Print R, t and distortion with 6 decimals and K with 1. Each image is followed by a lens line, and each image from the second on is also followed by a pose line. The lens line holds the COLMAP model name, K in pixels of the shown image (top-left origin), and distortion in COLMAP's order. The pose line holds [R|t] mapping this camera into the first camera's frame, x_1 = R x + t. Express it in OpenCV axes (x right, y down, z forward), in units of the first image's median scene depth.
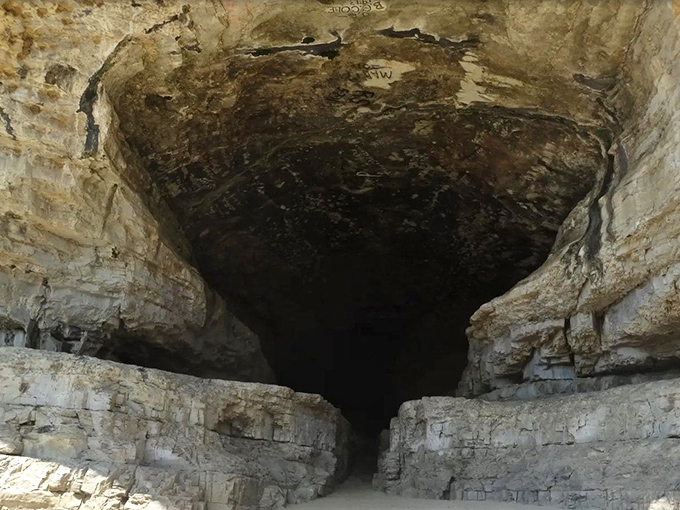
lens RADIAL K [[895.8, 0, 340.9], [0, 895.8, 252.8], [0, 0, 1]] dist [-0.027633, 0.000000]
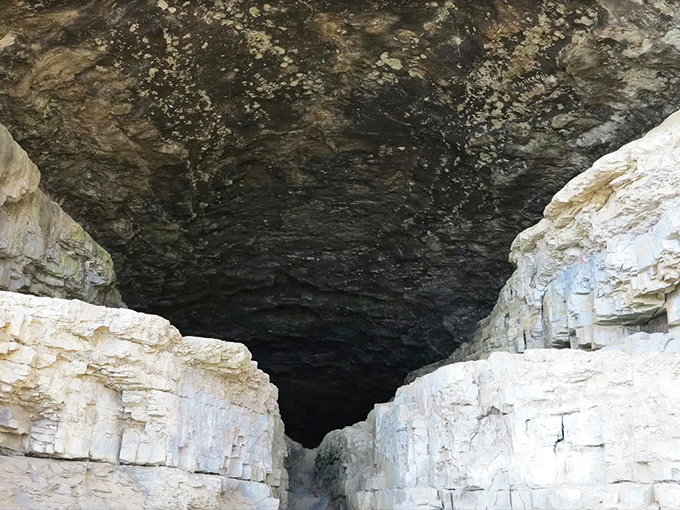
lens RADIAL K [[895.8, 0, 340.5], [0, 895.8, 258.1], [0, 0, 1]] dist [-0.027633, 0.000000]
pose [[0.990862, 0.025516, 0.132441, -0.030717], [-0.026945, 0.999596, 0.009004, 0.102458], [-0.132158, -0.012490, 0.991150, 0.530880]]
